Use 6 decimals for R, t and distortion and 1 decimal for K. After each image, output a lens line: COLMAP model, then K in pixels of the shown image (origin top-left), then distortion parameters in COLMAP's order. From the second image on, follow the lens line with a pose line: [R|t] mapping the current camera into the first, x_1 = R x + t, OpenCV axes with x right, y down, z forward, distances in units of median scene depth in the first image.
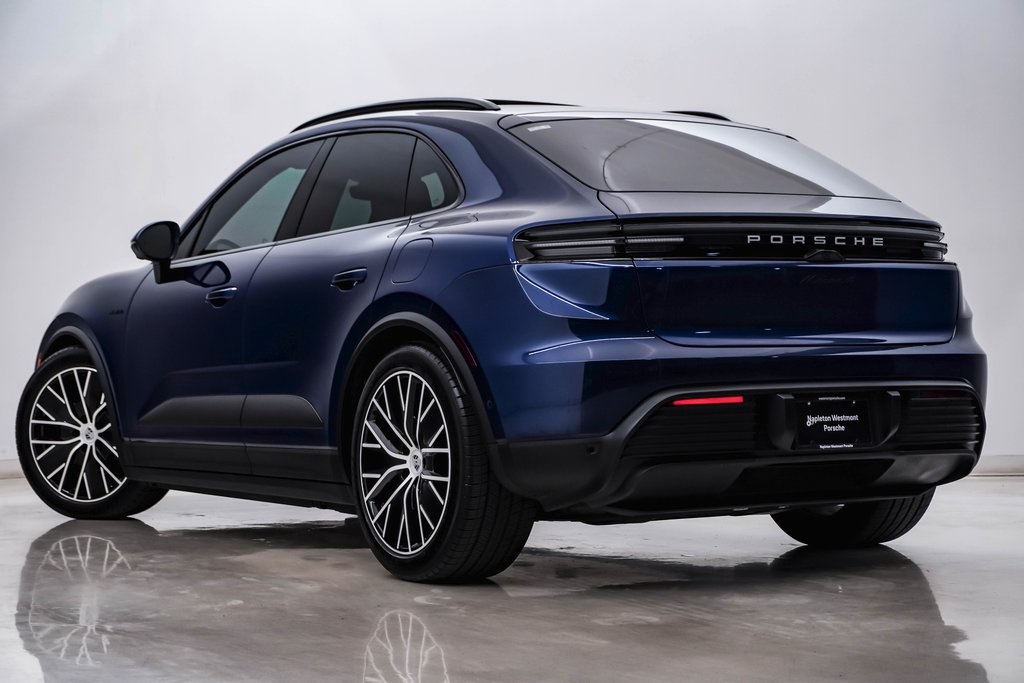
lens RADIAL K [[2126.3, 0, 512.4], [0, 2126.3, 338.0], [0, 0, 1]] dist [-0.049859, 0.000000]
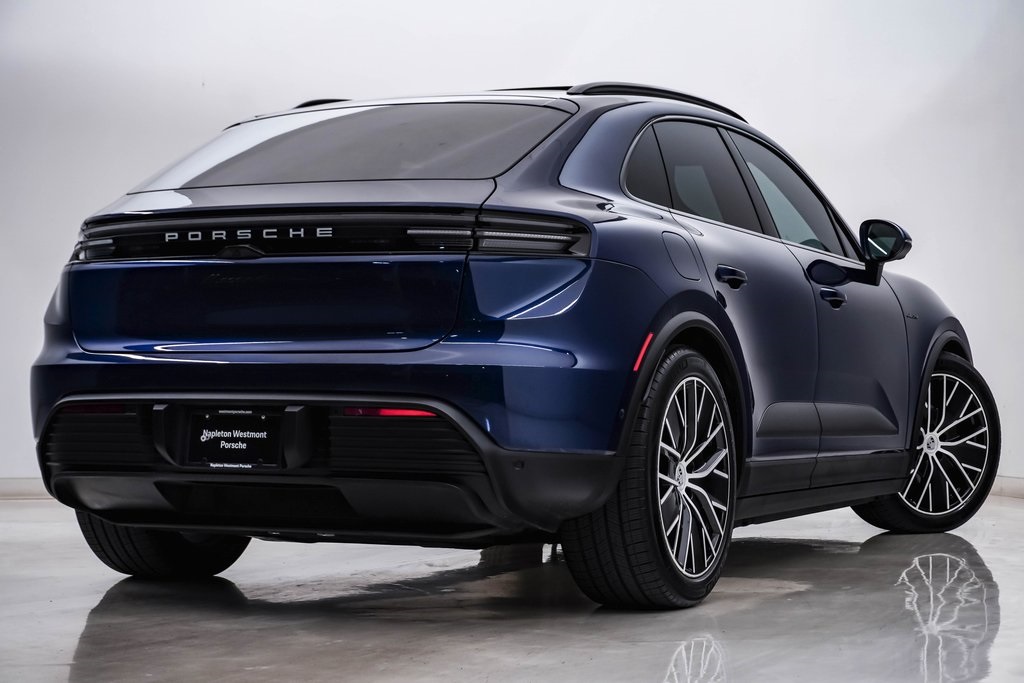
lens RADIAL K [[2126.3, 0, 510.8], [0, 2126.3, 342.2], [0, 0, 1]] dist [-0.049859, 0.000000]
pose [[0.534340, -0.000650, -0.845269, 0.964357], [-0.008972, 0.999939, -0.006440, 0.004000], [0.845222, 0.011025, 0.534302, 0.622137]]
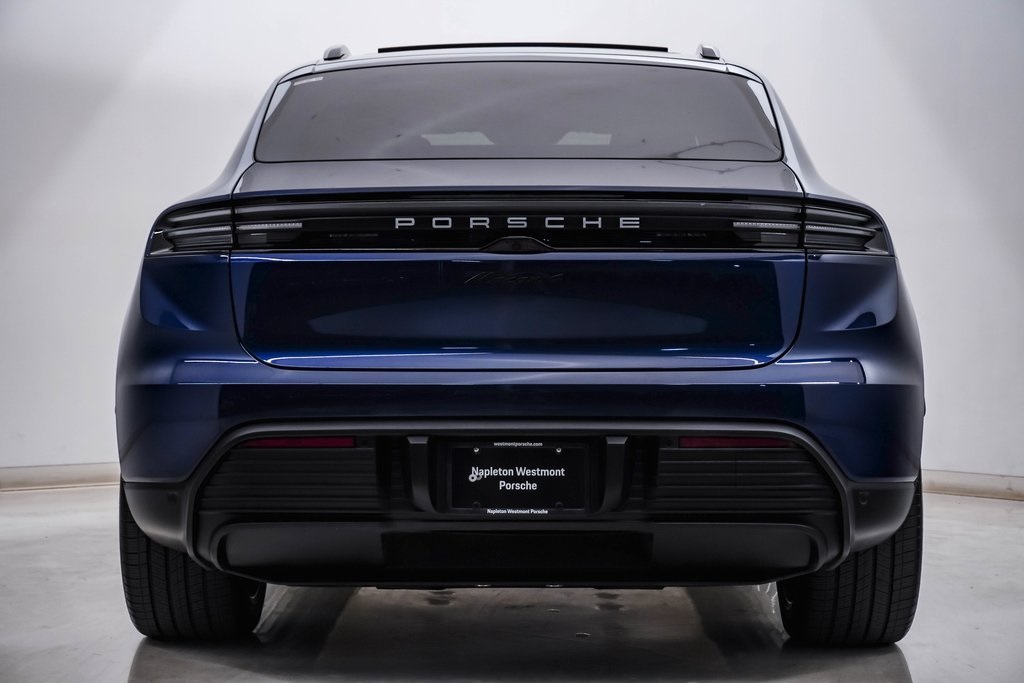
lens RADIAL K [[2126.3, 0, 515.5], [0, 2126.3, 342.0], [0, 0, 1]] dist [-0.049859, 0.000000]
pose [[0.834646, 0.018023, -0.550492, 0.543020], [-0.008684, 0.999771, 0.019565, -0.019911], [0.550718, -0.011549, 0.834611, 0.403183]]
